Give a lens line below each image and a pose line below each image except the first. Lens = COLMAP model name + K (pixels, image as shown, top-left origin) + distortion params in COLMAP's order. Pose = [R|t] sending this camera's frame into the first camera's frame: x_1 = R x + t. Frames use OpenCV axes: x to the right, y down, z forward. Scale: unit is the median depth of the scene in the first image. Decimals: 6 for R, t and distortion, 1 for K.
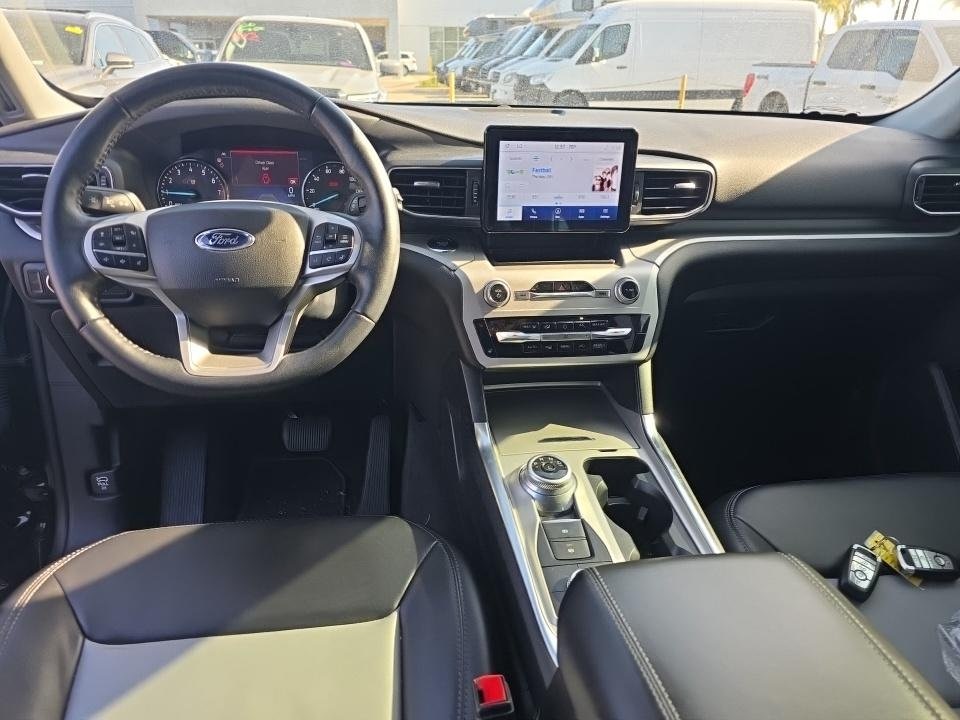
lens RADIAL K [[643.1, 0, 480.4], [0, 643.1, 360.2], [0, 0, 1]] dist [0.000909, -0.000175]
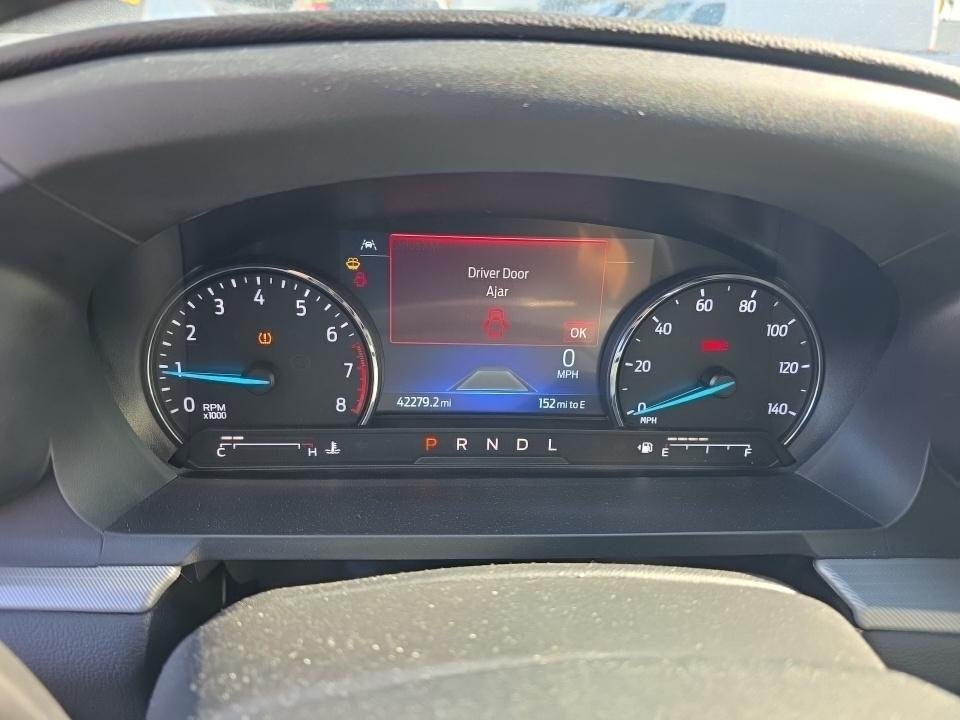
lens RADIAL K [[643.1, 0, 479.5], [0, 643.1, 359.9], [0, 0, 1]] dist [0.000909, -0.000175]
pose [[0.996935, 0.041166, -0.066531, -0.321468], [-0.039857, 0.998987, 0.020891, -0.271525], [0.067323, -0.018175, 0.997566, 0.696298]]
